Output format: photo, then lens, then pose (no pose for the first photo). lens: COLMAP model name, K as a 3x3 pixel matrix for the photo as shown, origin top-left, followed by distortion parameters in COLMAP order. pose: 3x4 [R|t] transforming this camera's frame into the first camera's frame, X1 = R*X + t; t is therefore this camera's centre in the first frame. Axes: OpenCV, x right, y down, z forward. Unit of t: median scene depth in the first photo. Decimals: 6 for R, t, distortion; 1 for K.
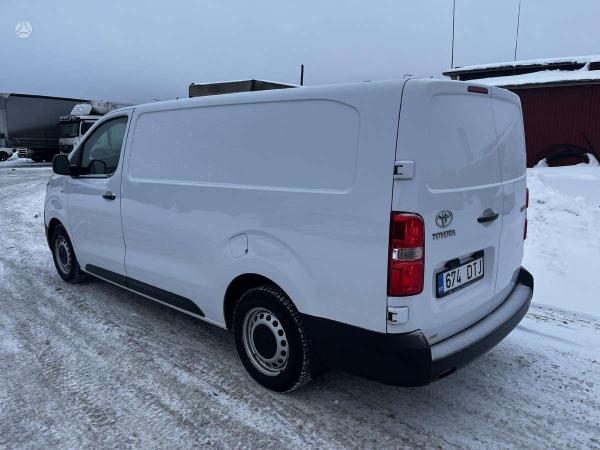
lens RADIAL K [[455.3, 0, 300.0], [0, 455.3, 225.0], [0, 0, 1]] dist [0.078065, -0.115872]
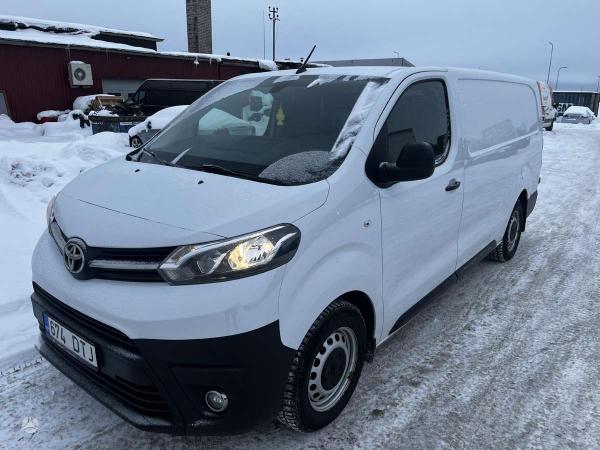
lens RADIAL K [[455.3, 0, 300.0], [0, 455.3, 225.0], [0, 0, 1]] dist [0.078065, -0.115872]
pose [[-0.071942, -0.267536, 0.960858, -1.264601], [0.179854, 0.944083, 0.276331, -0.286577], [-0.981059, 0.192694, -0.019802, 1.397301]]
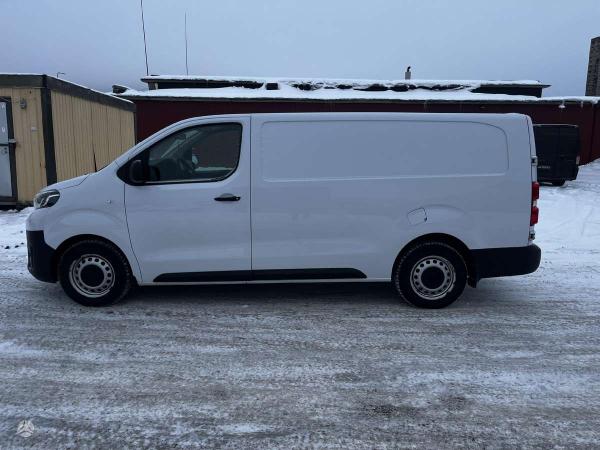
lens RADIAL K [[455.3, 0, 300.0], [0, 455.3, 225.0], [0, 0, 1]] dist [0.078065, -0.115872]
pose [[0.739311, -0.115330, 0.663415, -1.090373], [0.120995, 0.991941, 0.037606, -0.024033], [-0.662405, 0.052467, 0.747306, 0.111945]]
